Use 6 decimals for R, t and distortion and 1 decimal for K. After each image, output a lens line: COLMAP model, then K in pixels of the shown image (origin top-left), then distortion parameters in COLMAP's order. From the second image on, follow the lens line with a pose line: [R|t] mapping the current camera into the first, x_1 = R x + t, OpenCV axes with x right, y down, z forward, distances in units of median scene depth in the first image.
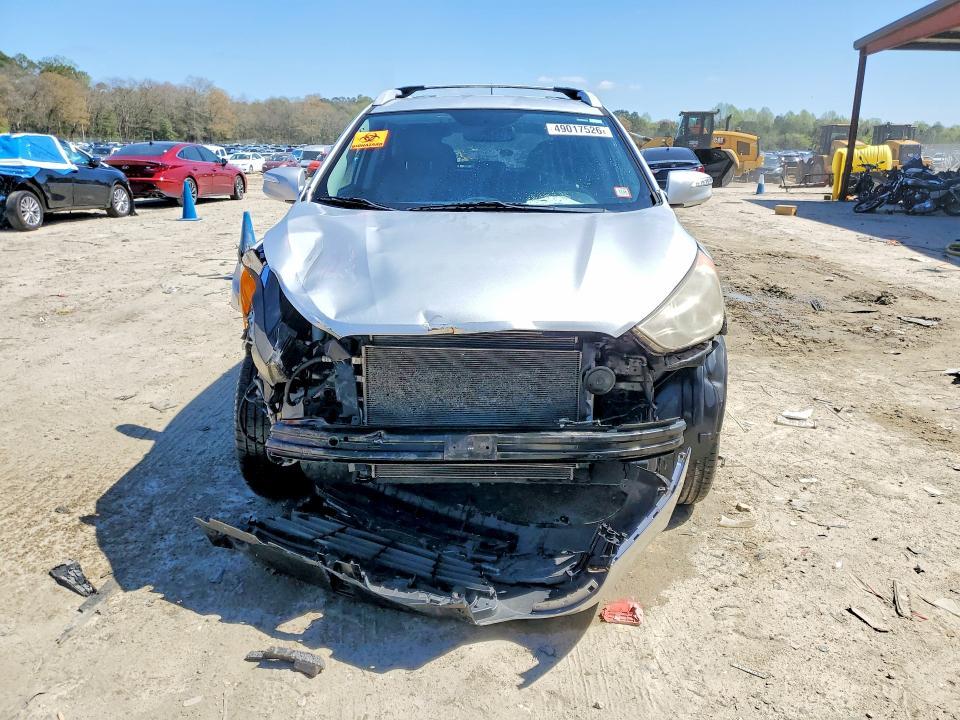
lens RADIAL K [[751.5, 0, 481.9], [0, 751.5, 375.9], [0, 0, 1]] dist [-0.001594, -0.005071]
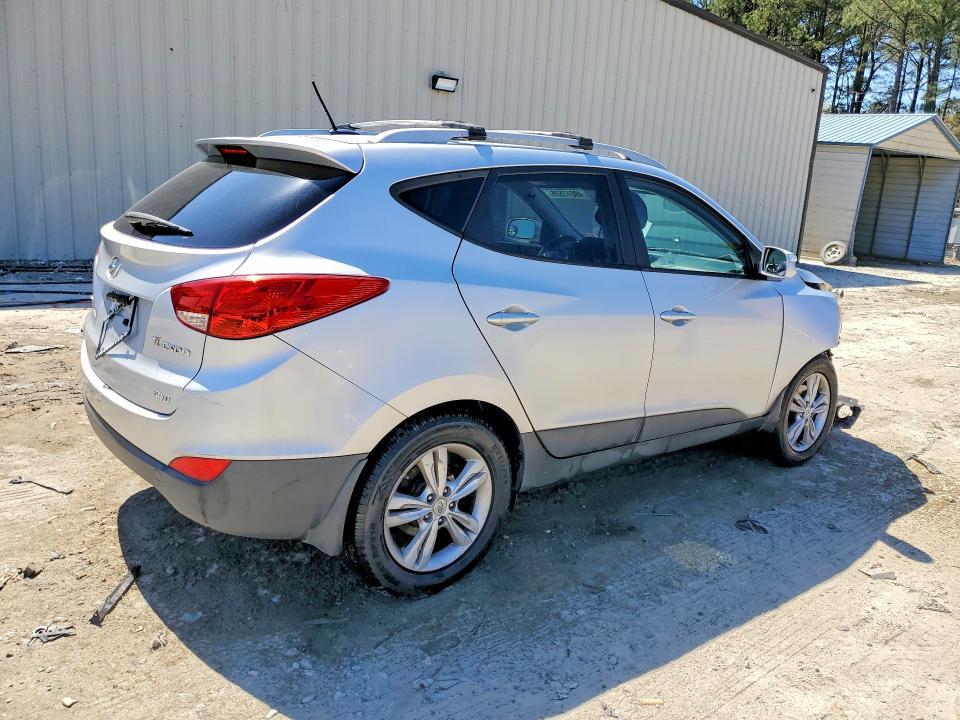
lens RADIAL K [[737.9, 0, 509.7], [0, 737.9, 361.0], [0, 0, 1]] dist [-0.005127, -0.001094]
pose [[-0.664151, -0.224321, 0.713151, -0.783618], [0.134253, 0.902628, 0.408949, -0.610358], [-0.735446, 0.367347, -0.569365, 1.922384]]
